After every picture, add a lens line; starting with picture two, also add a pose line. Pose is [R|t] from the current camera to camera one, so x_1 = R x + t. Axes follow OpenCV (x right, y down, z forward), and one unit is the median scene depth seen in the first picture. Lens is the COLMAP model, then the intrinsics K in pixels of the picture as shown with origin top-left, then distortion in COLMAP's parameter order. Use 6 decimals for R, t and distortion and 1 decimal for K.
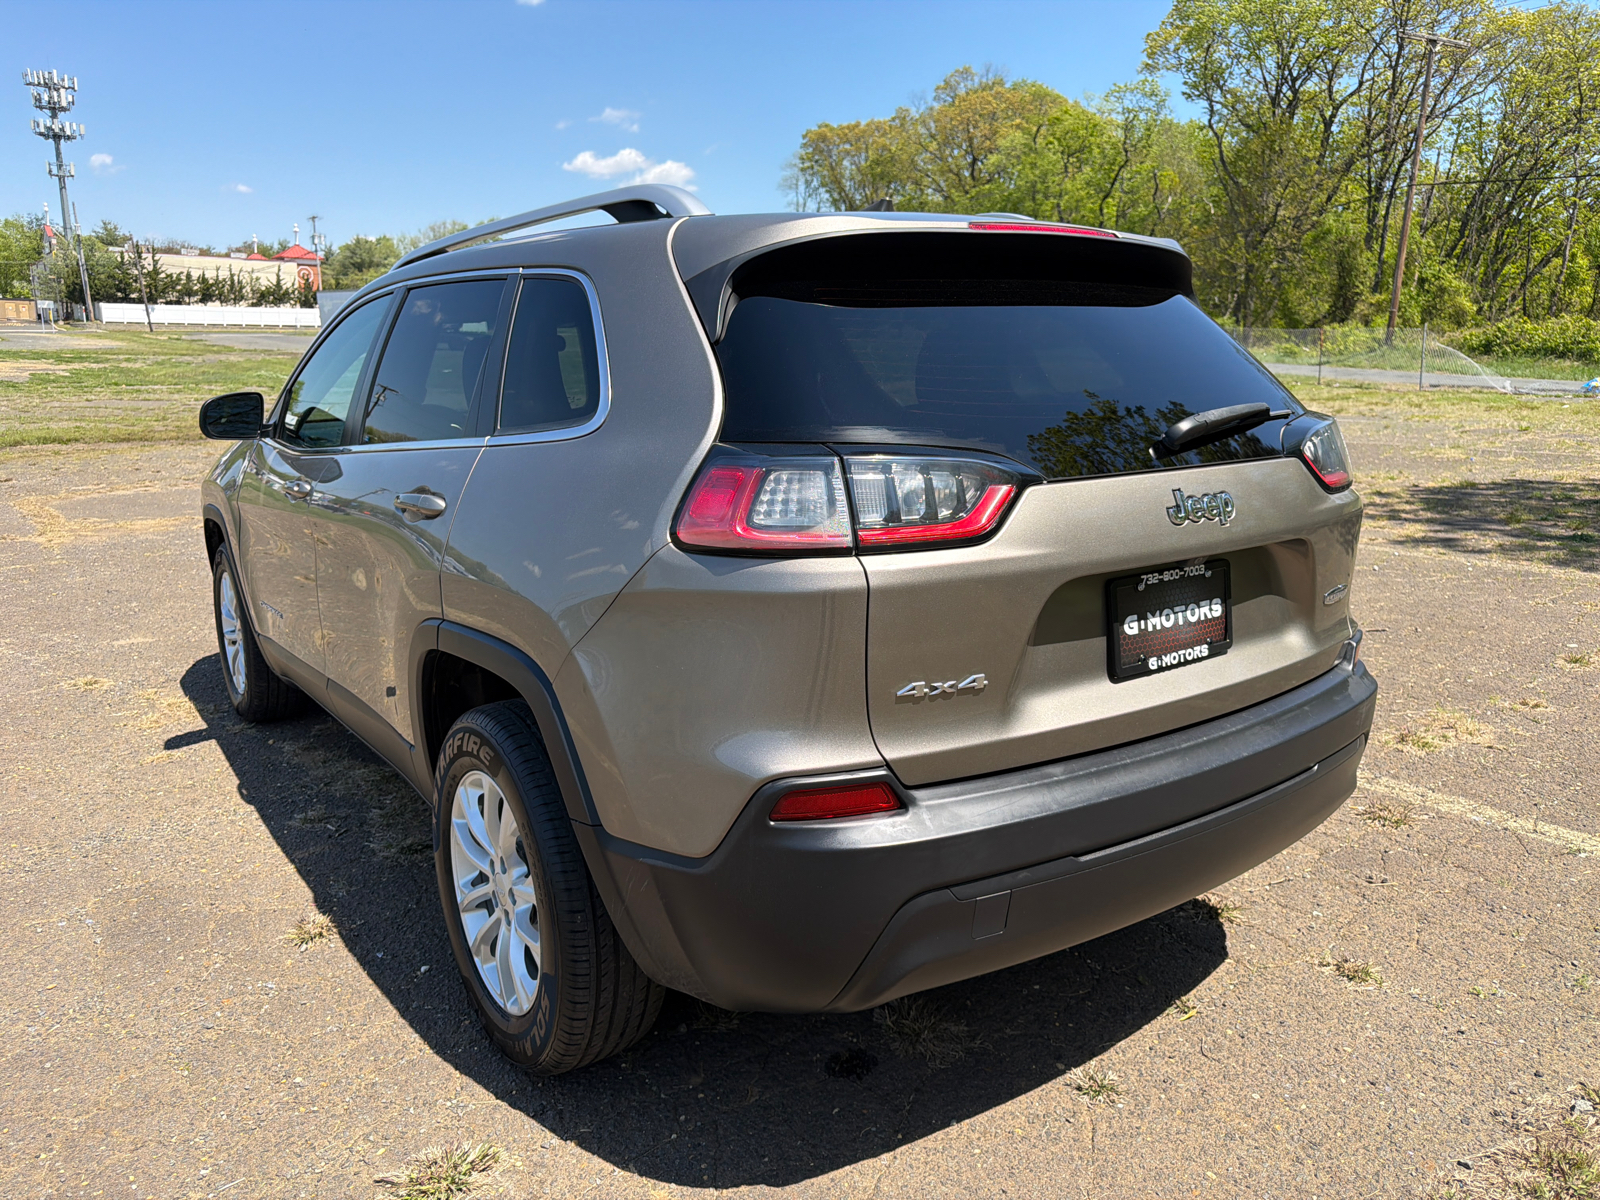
lens RADIAL K [[1156.6, 0, 803.2], [0, 1156.6, 607.4], [0, 0, 1]] dist [0.035584, -0.039839]
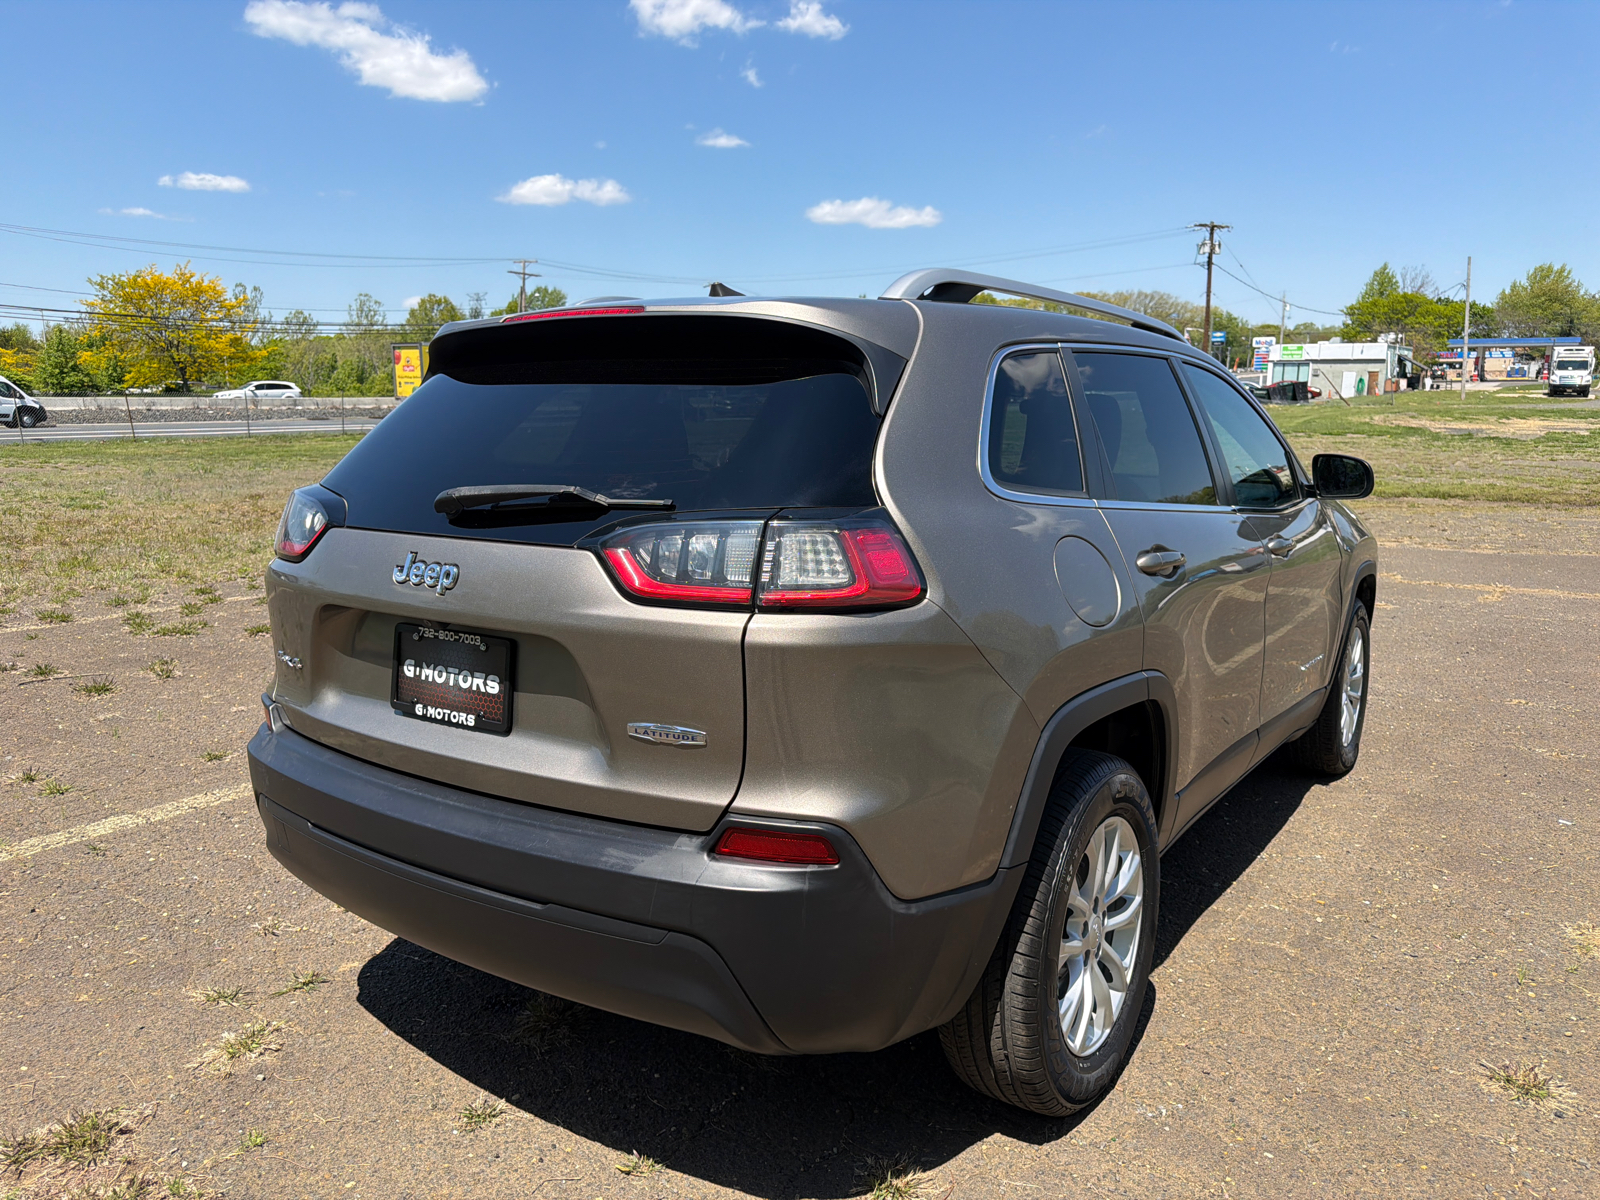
lens RADIAL K [[1156.6, 0, 802.9], [0, 1156.6, 612.1], [0, 0, 1]] dist [0.035584, -0.039839]
pose [[0.326711, 0.161307, -0.931257, 1.298999], [-0.202321, 0.974423, 0.097804, -0.201731], [0.923215, 0.156459, 0.350990, 0.853570]]
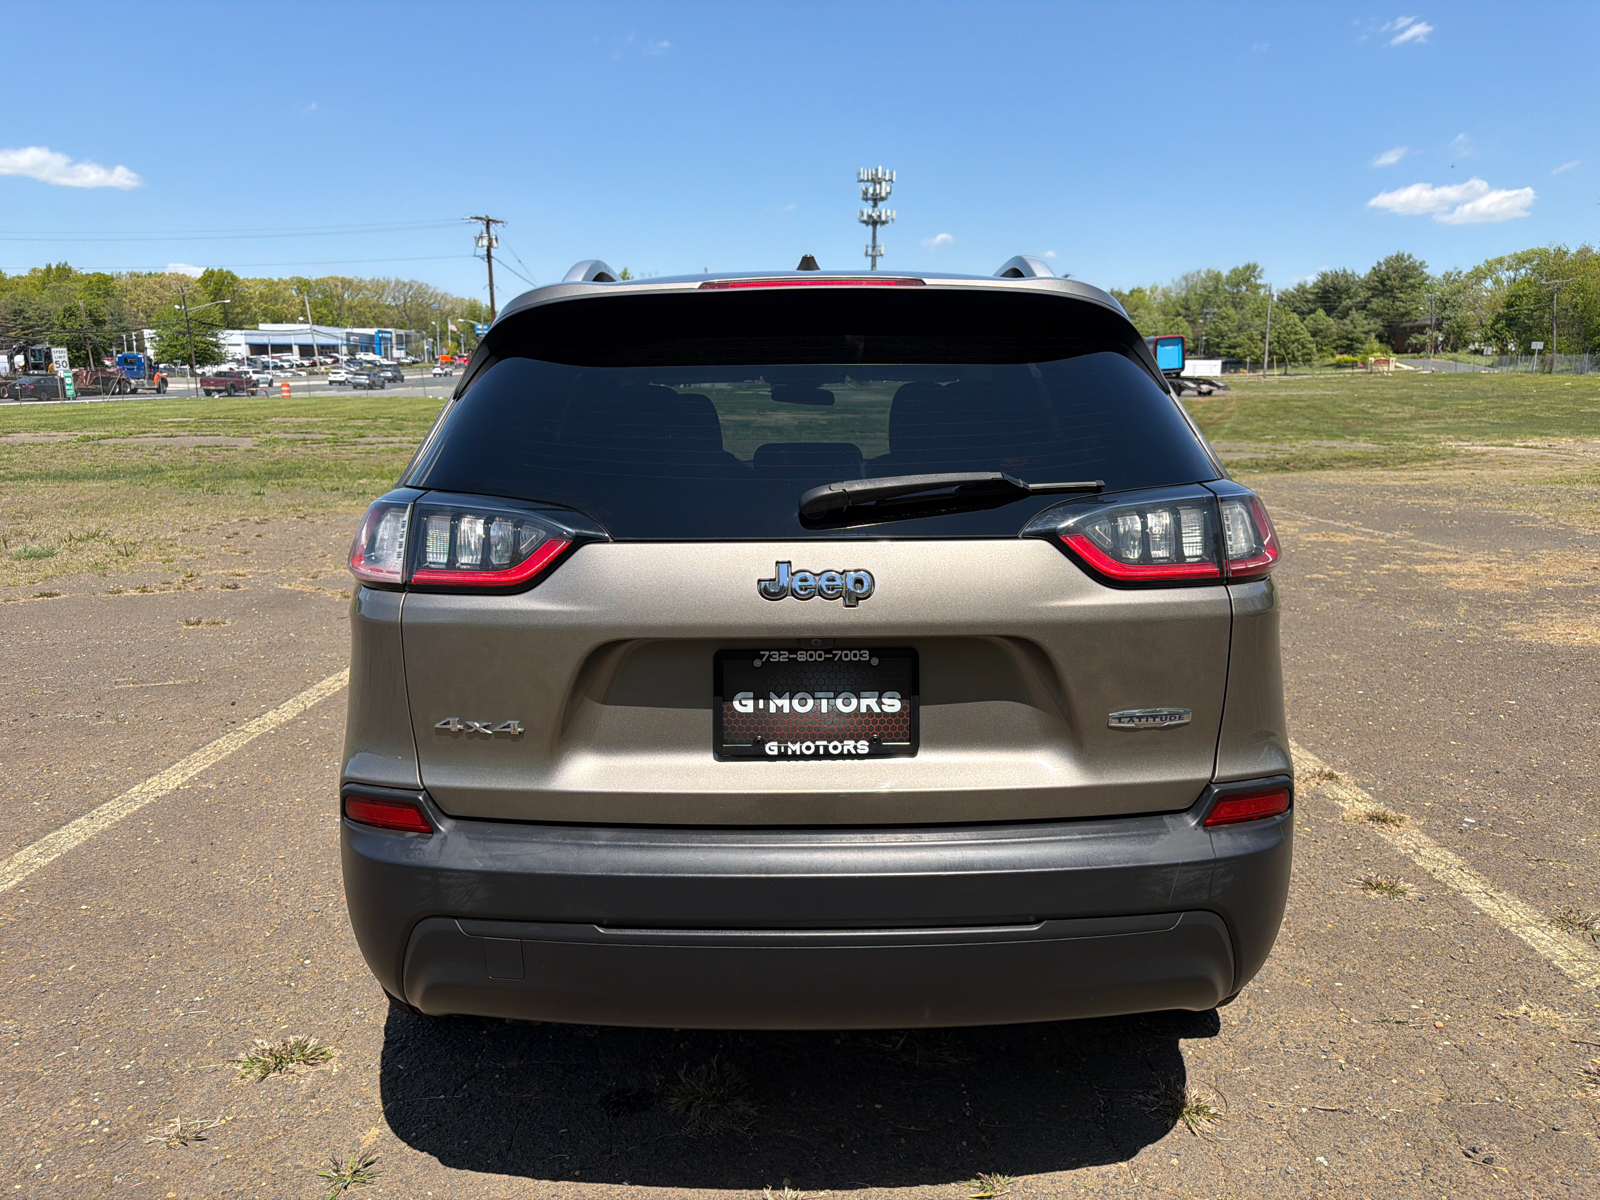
lens RADIAL K [[1156.6, 0, 801.0], [0, 1156.6, 601.8], [0, 0, 1]] dist [0.035584, -0.039839]
pose [[0.809690, 0.098454, -0.578540, 0.764056], [-0.123158, 0.992381, -0.003485, -0.060387], [0.573789, 0.074073, 0.815647, 0.237252]]
